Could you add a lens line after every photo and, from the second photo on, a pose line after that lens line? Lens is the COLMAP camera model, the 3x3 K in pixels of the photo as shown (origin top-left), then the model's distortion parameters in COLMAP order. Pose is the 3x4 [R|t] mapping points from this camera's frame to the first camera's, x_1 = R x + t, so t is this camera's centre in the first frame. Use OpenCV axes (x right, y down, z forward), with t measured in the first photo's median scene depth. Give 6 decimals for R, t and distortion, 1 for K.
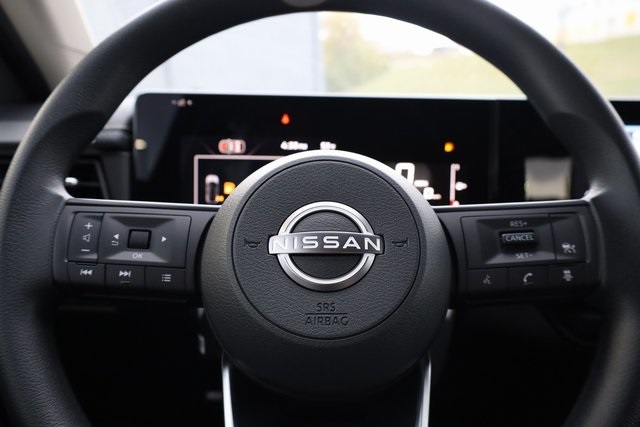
lens RADIAL K [[498.4, 0, 320.0], [0, 498.4, 213.5], [0, 0, 1]] dist [-0.000329, -0.000531]
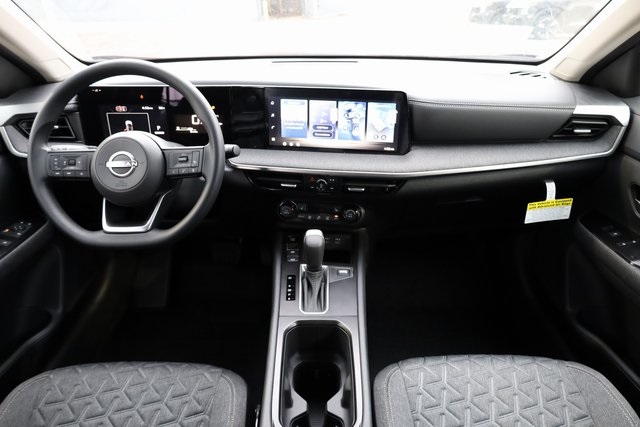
lens RADIAL K [[444.0, 0, 320.0], [0, 444.0, 213.5], [0, 0, 1]] dist [-0.010427, -0.003175]
pose [[0.999277, -0.026963, -0.026817, 1.396761], [0.034050, 0.948395, 0.315259, -0.513019], [0.016933, -0.315944, 0.948627, -1.928041]]
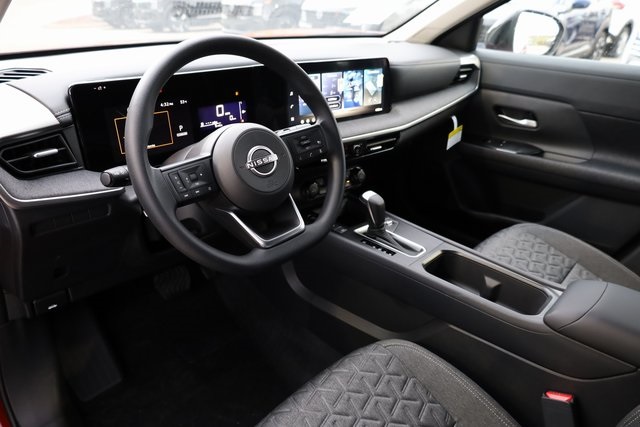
lens RADIAL K [[447.9, 0, 320.0], [0, 447.9, 213.5], [0, 0, 1]] dist [-0.002352, -0.002357]
pose [[0.695156, -0.326676, 0.640345, -1.428901], [0.096630, 0.925159, 0.367074, -0.544004], [-0.712335, -0.193297, 0.674696, -0.981677]]
